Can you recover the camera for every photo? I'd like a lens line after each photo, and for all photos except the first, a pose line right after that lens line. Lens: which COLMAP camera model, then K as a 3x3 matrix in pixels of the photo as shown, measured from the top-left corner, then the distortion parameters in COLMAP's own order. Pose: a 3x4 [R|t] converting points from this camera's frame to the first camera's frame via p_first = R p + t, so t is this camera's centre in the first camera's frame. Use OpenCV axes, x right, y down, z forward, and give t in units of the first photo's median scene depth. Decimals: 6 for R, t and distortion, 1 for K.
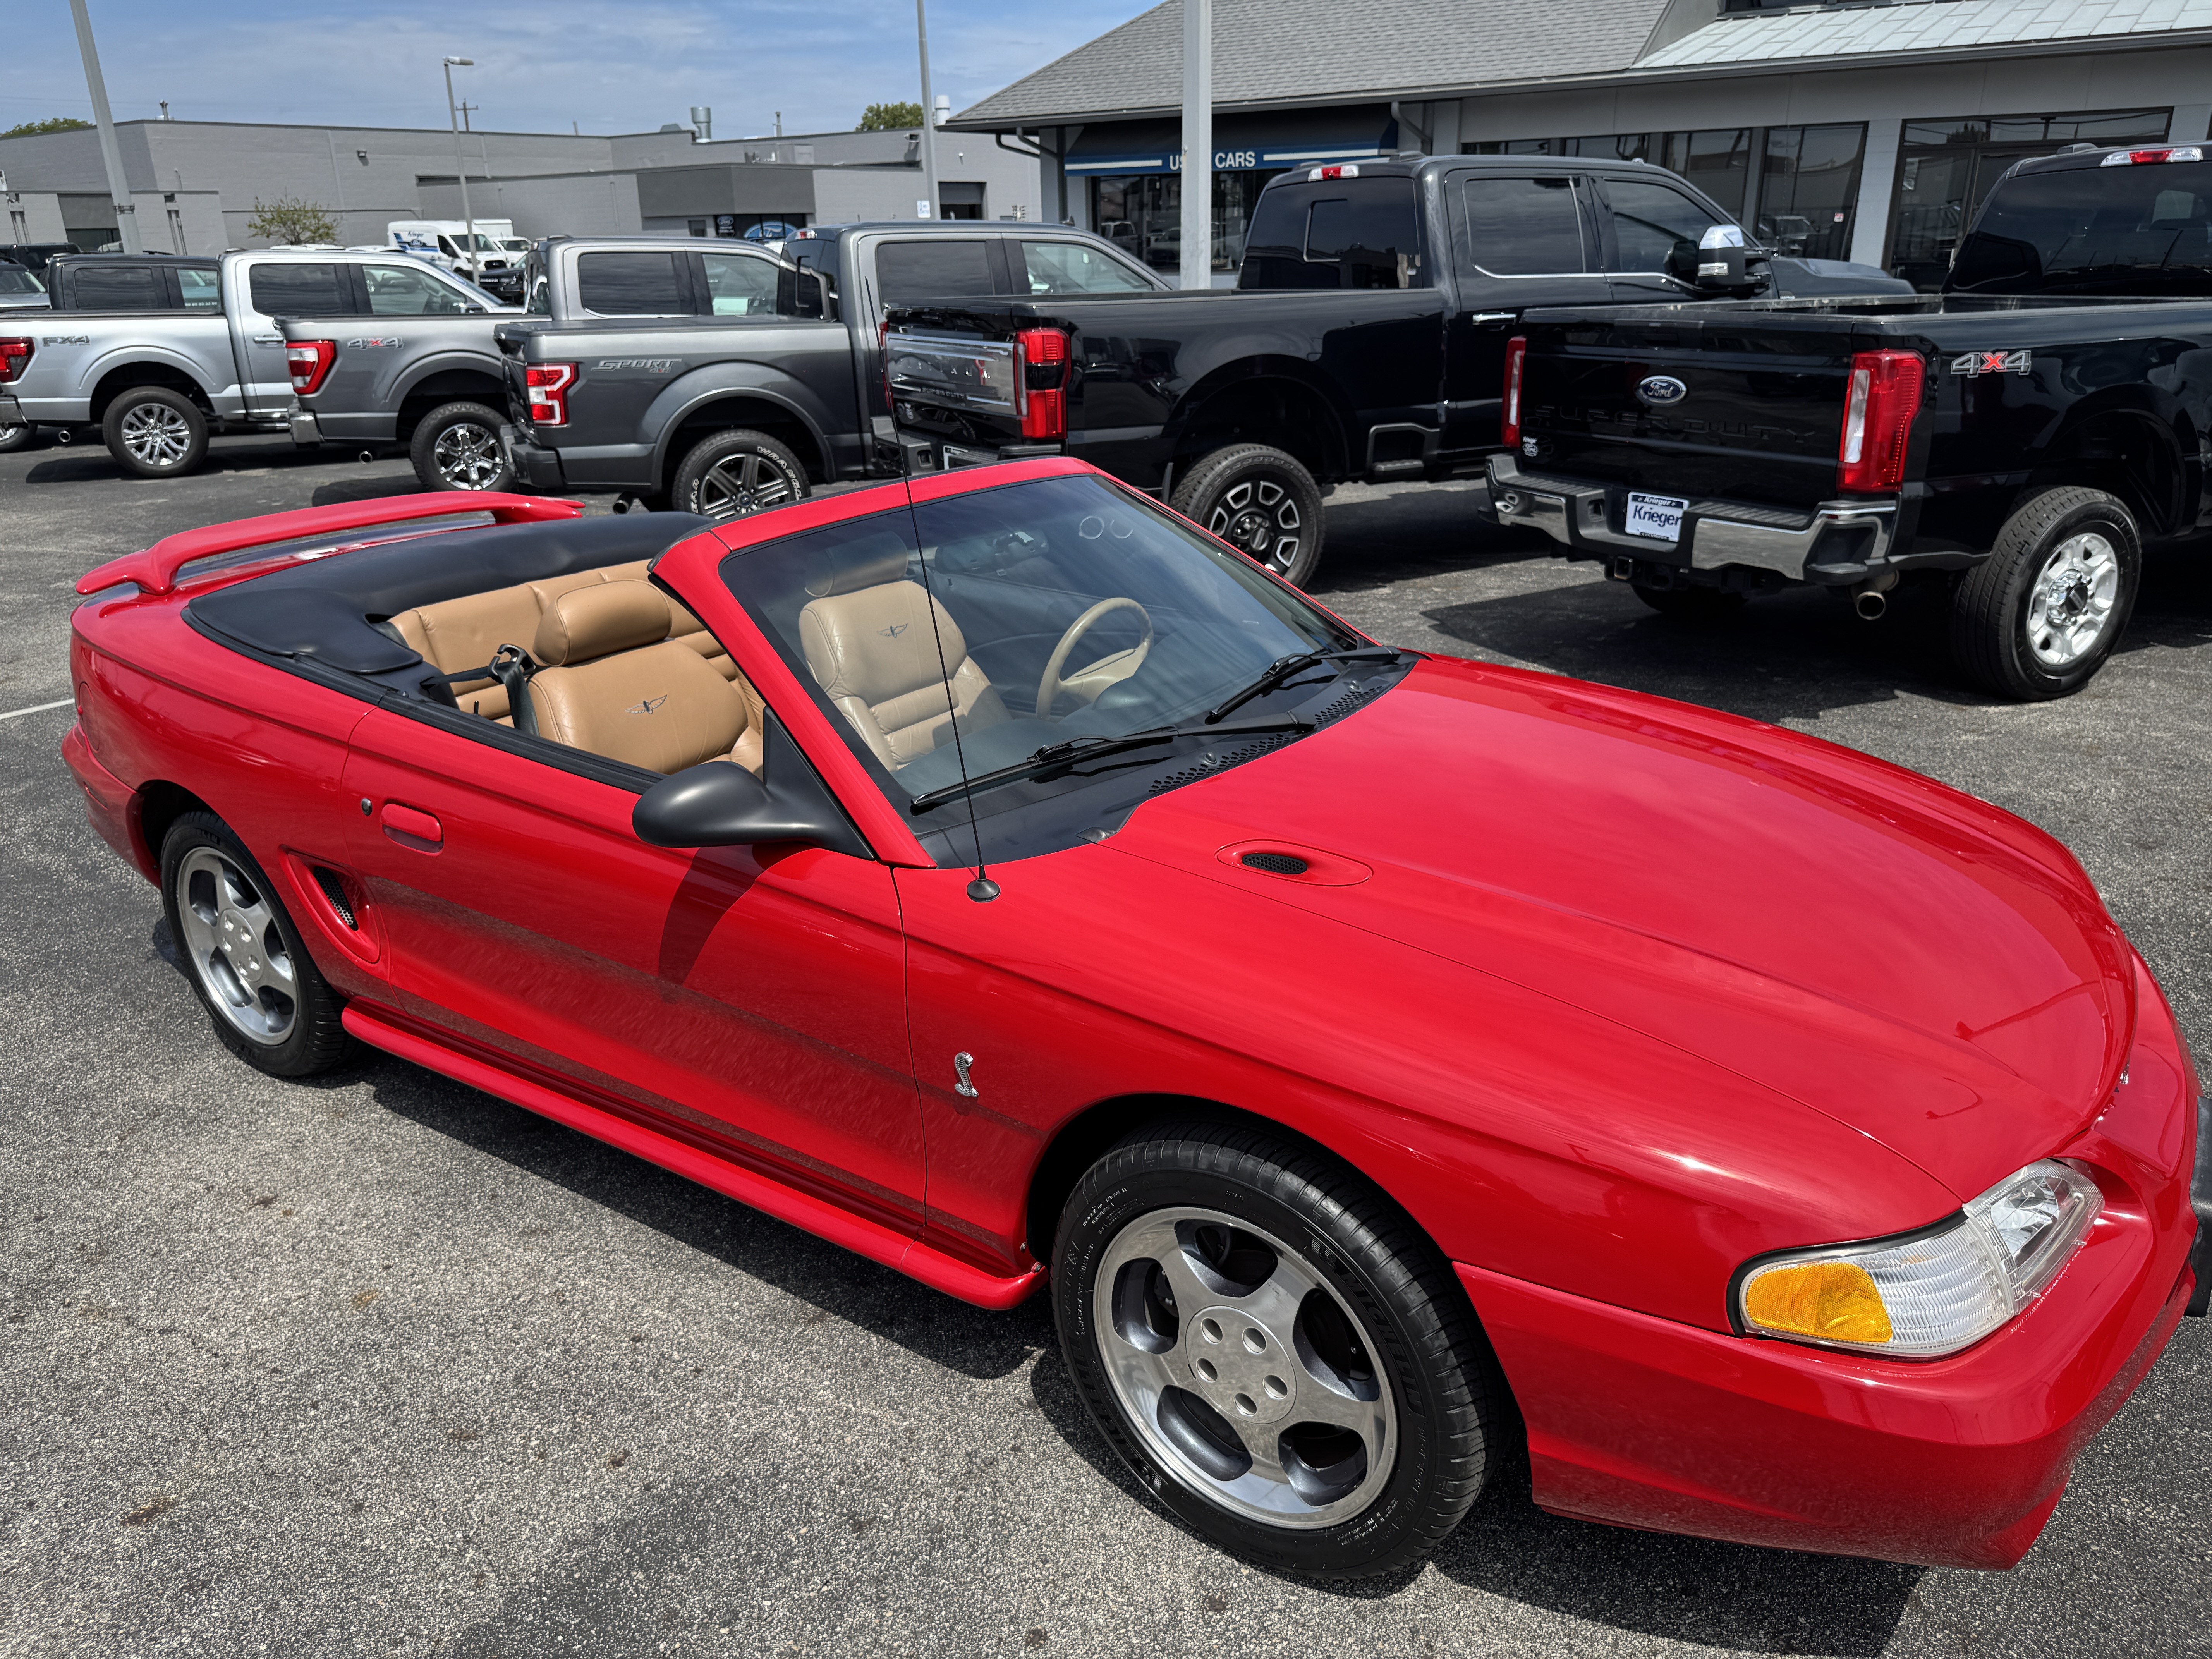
lens RADIAL K [[1571.1, 0, 1081.1], [0, 1571.1, 857.7], [0, 0, 1]] dist [0.020916, -0.031349]
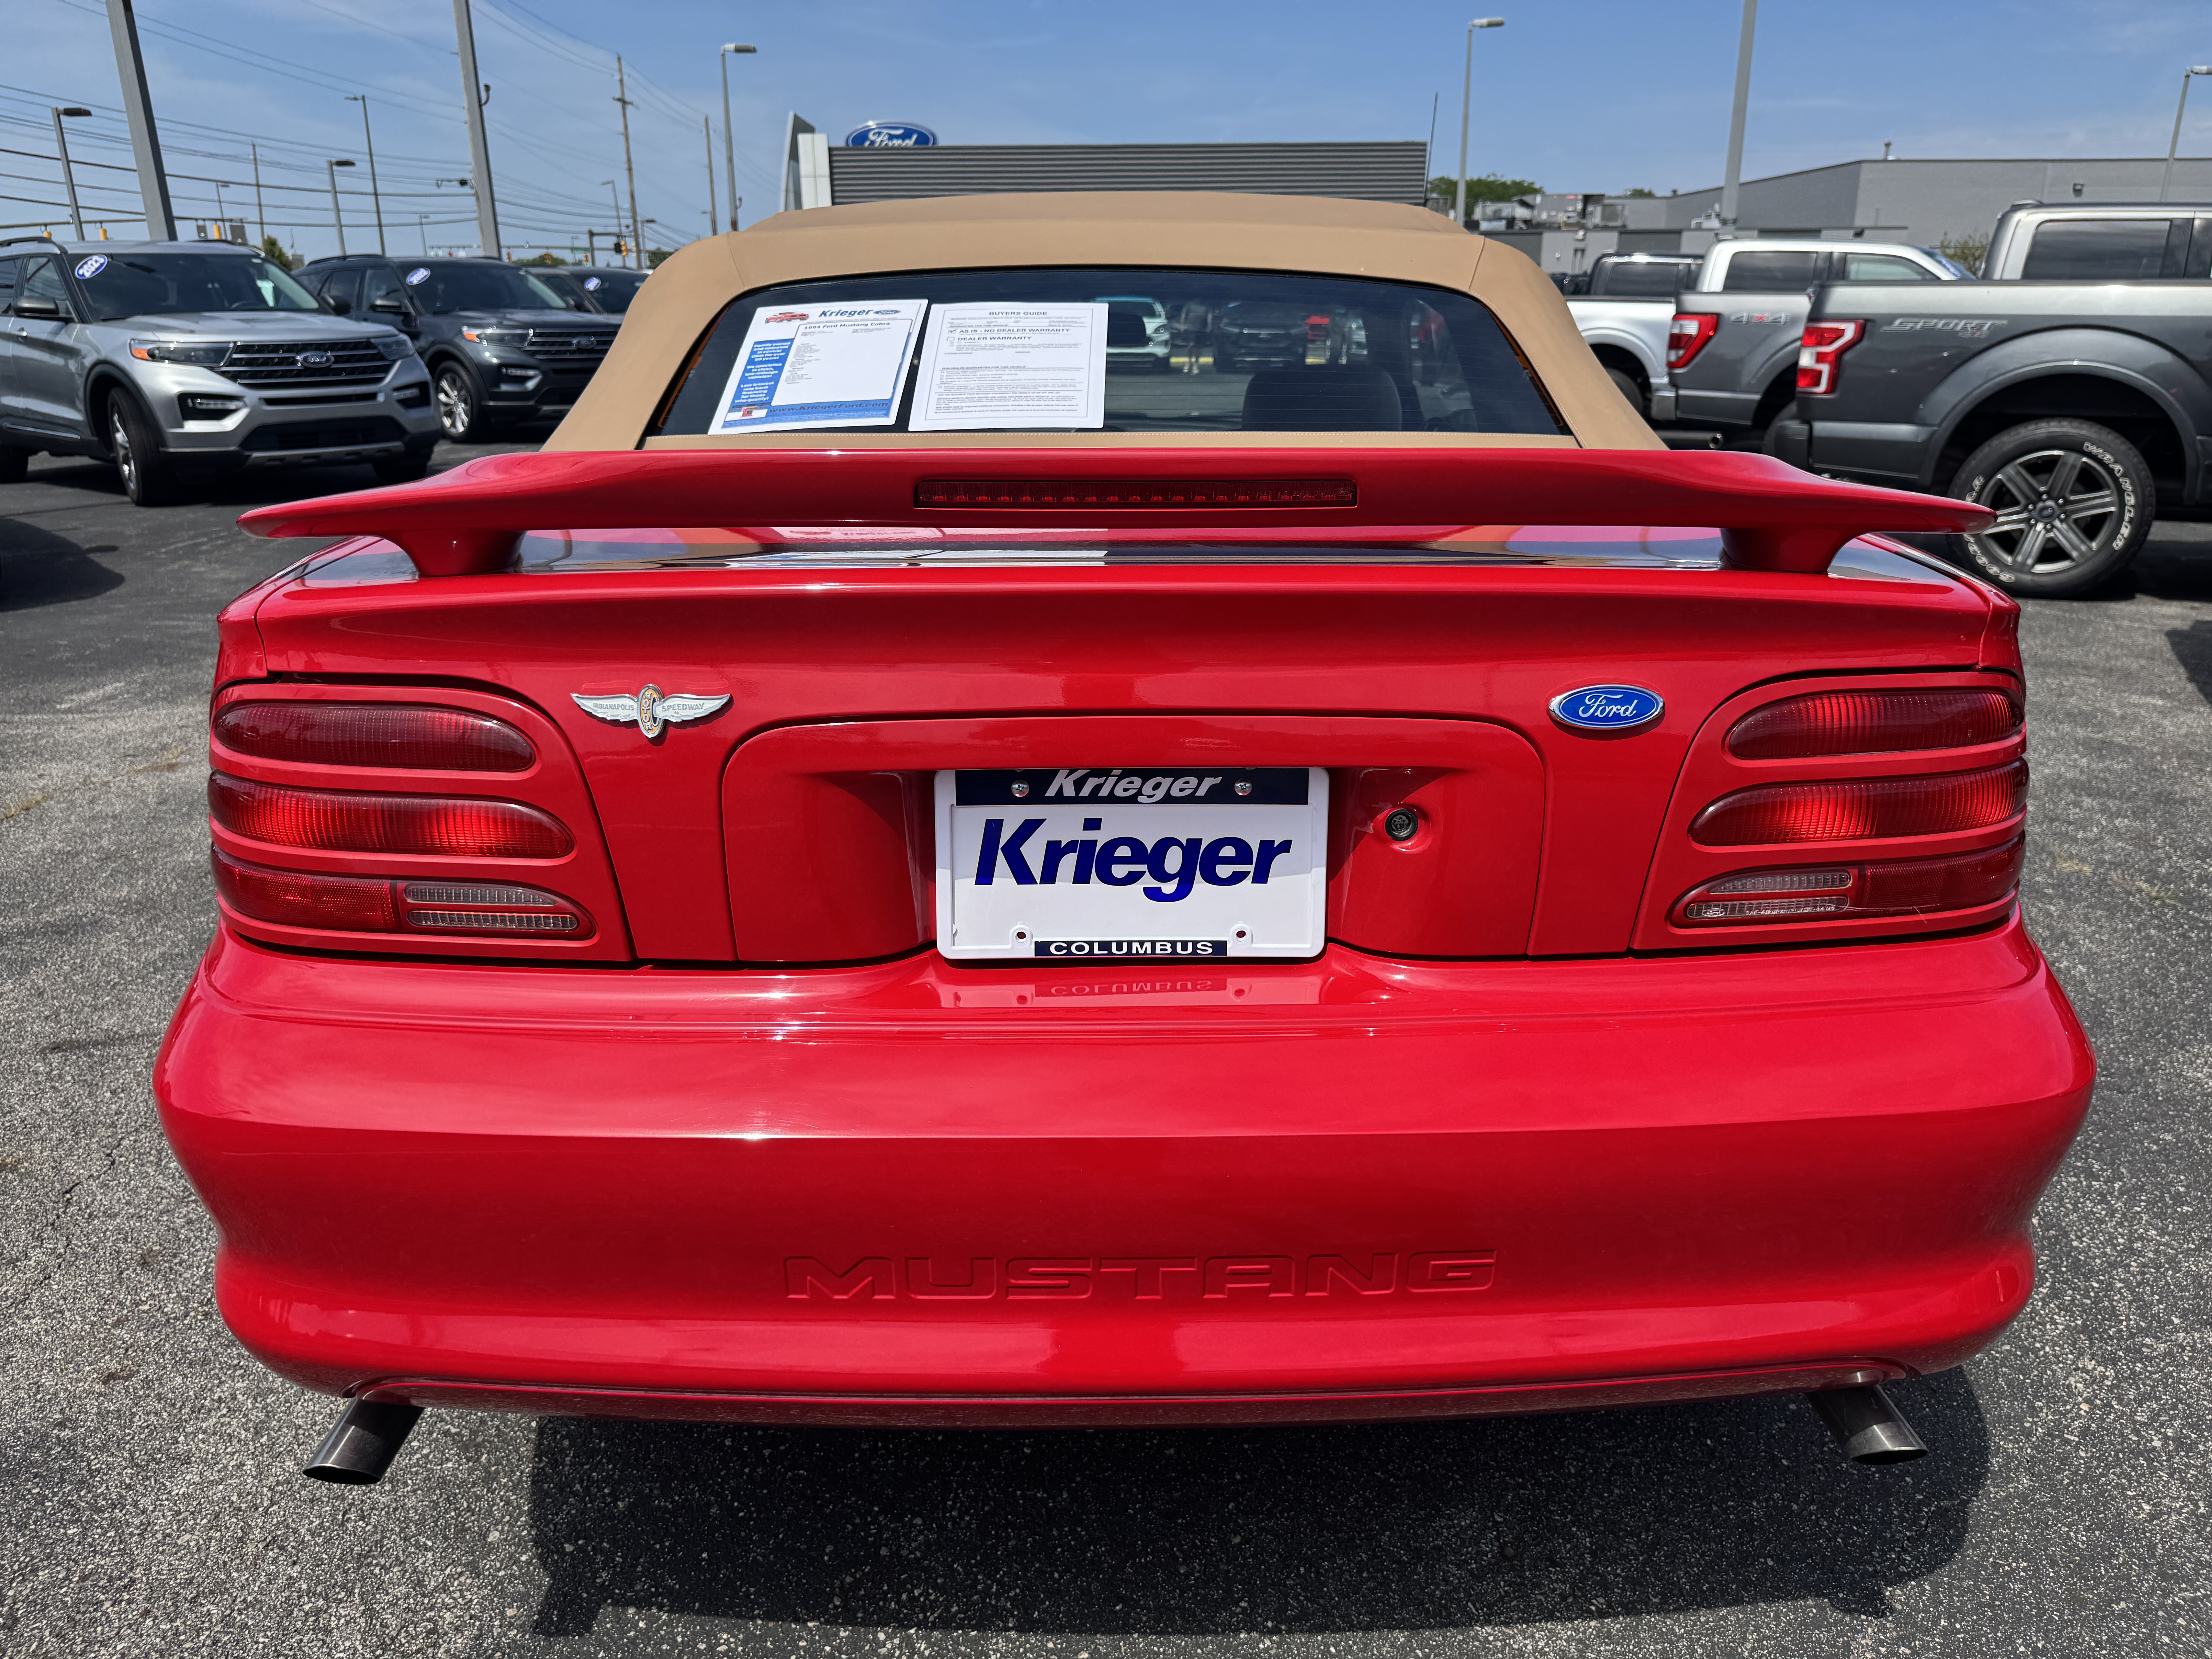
lens RADIAL K [[1571.1, 0, 1125.0], [0, 1571.1, 820.5], [0, 0, 1]] dist [0.020916, -0.031349]
pose [[0.593410, 0.264731, -0.760120, 0.233554], [-0.301414, 0.948737, 0.095114, -0.047276], [0.746334, 0.172670, 0.642784, 0.373781]]
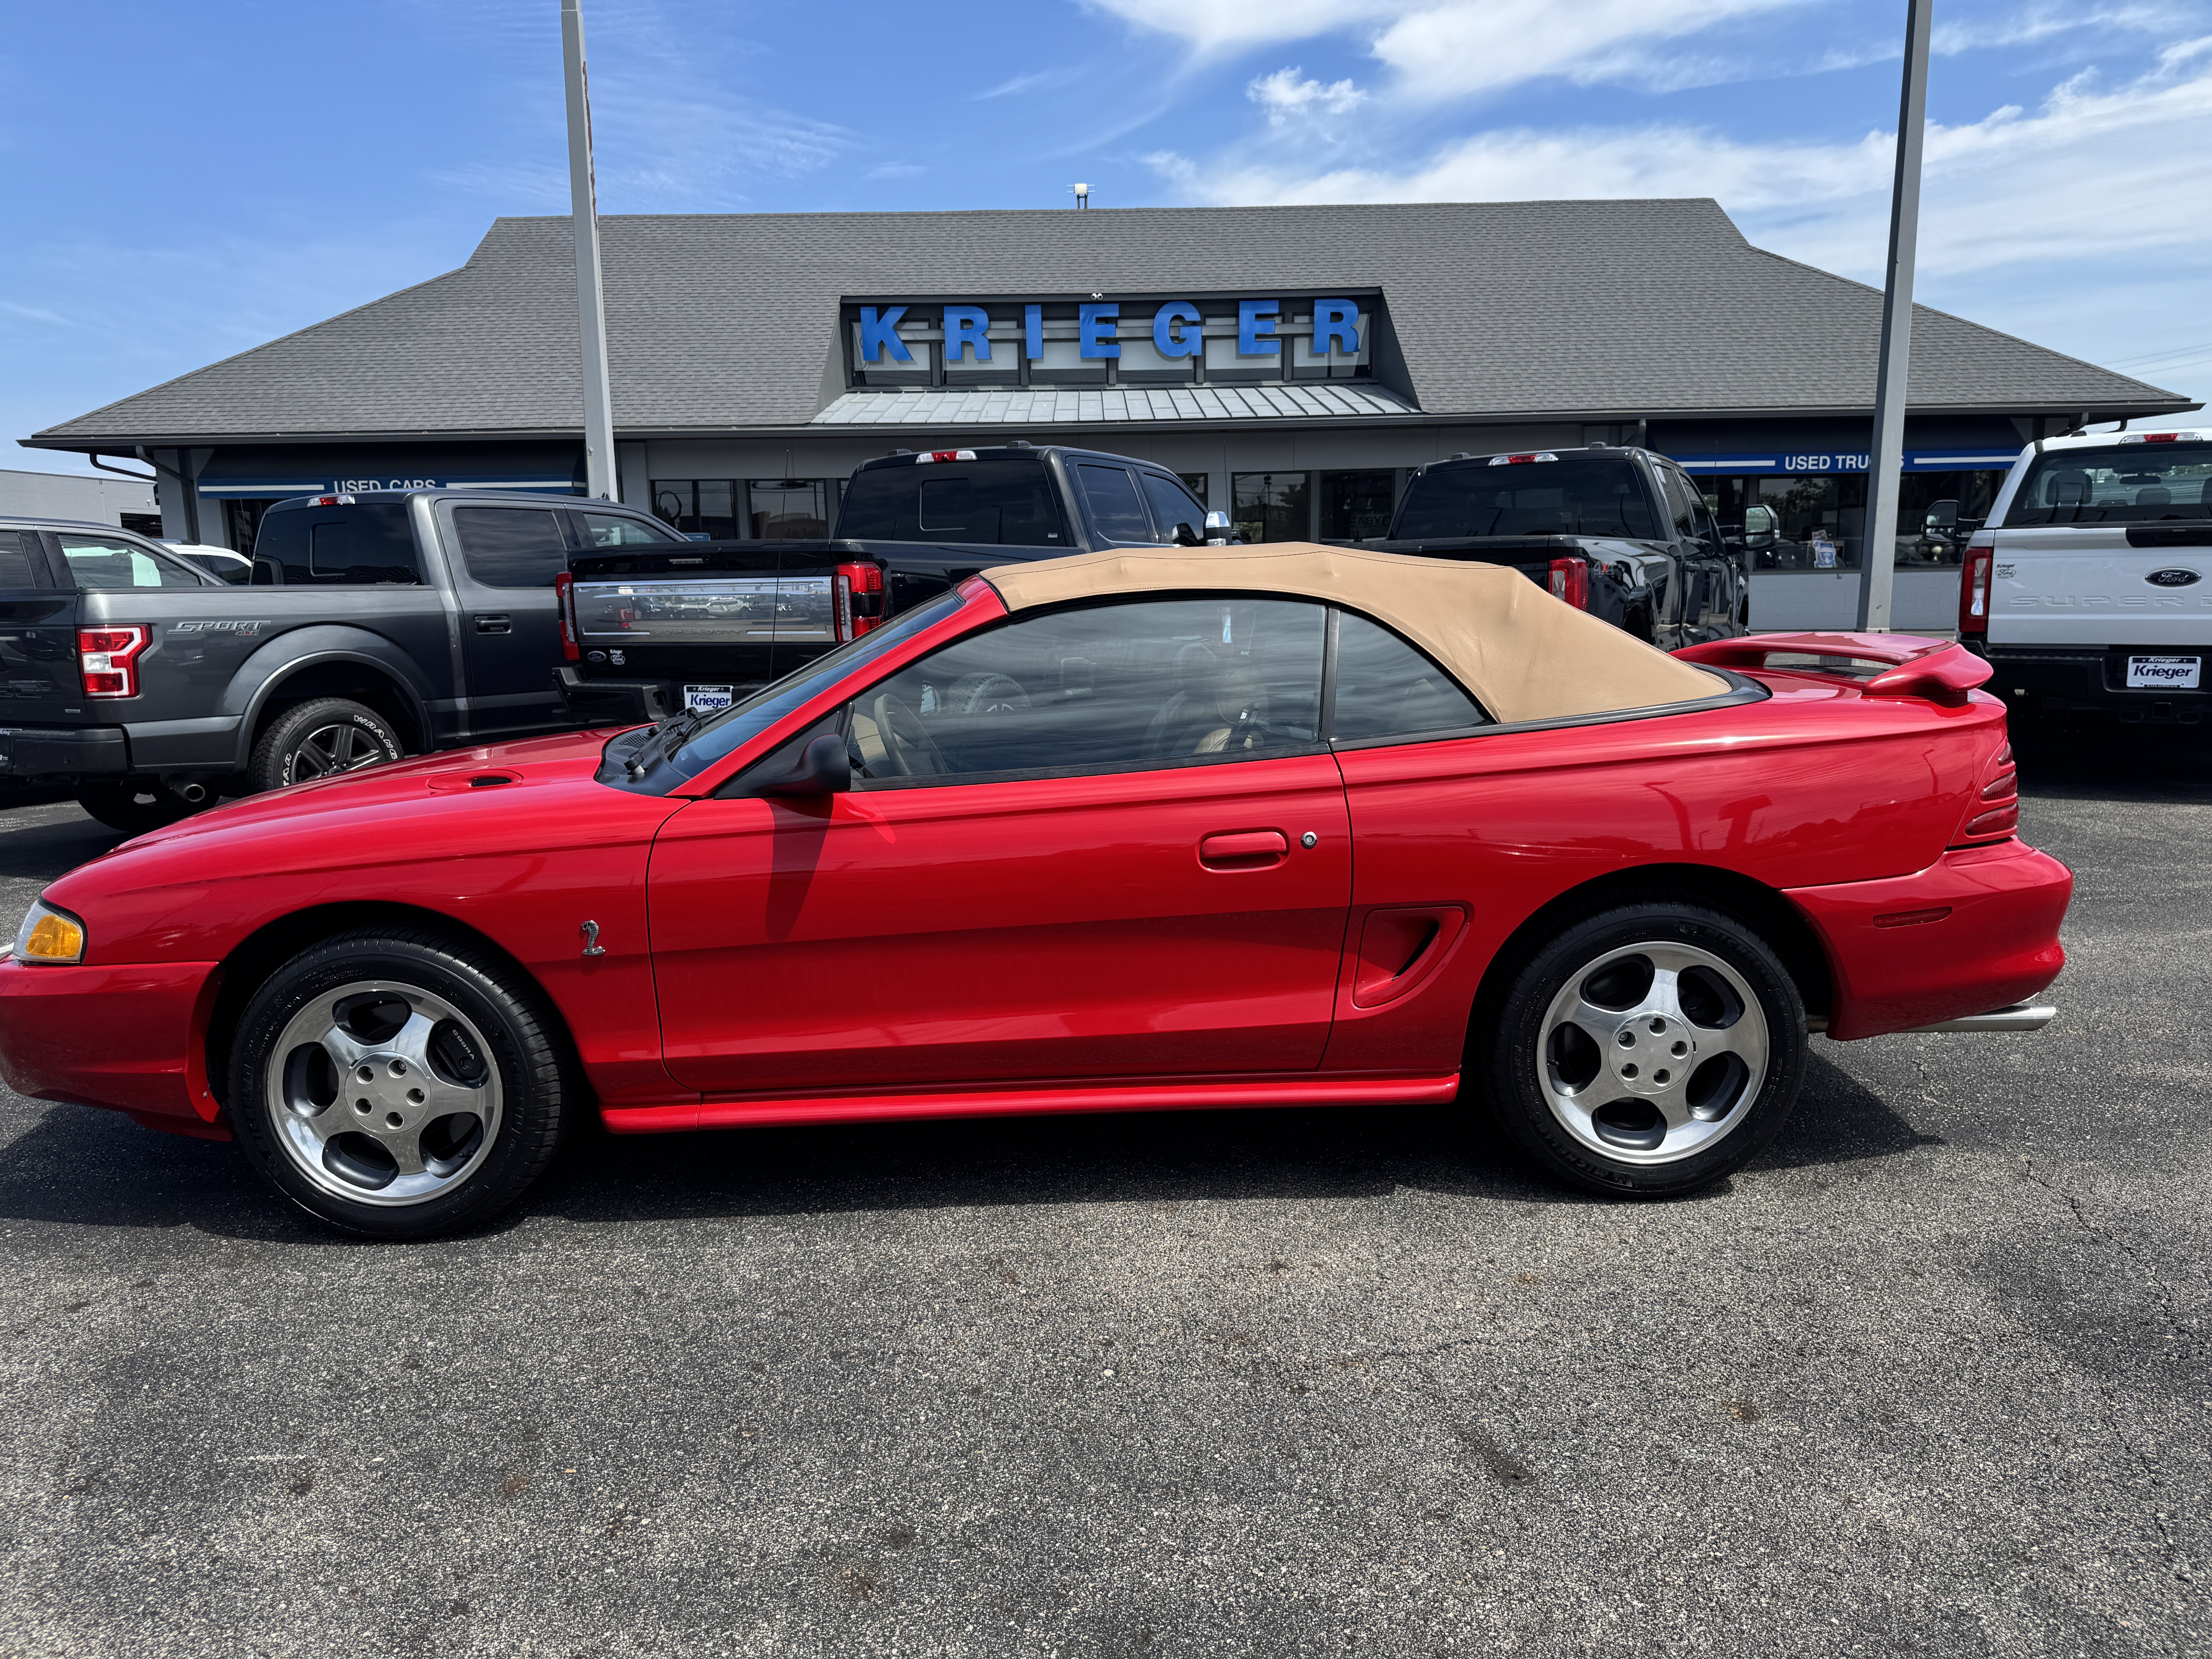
lens RADIAL K [[1571.1, 0, 1091.0], [0, 1571.1, 865.9], [0, 0, 1]] dist [0.020916, -0.031349]
pose [[0.814622, -0.097291, 0.571774, -0.656102], [0.211905, 0.967603, -0.137263, 0.050909], [-0.539895, 0.232980, 0.808847, 0.134278]]
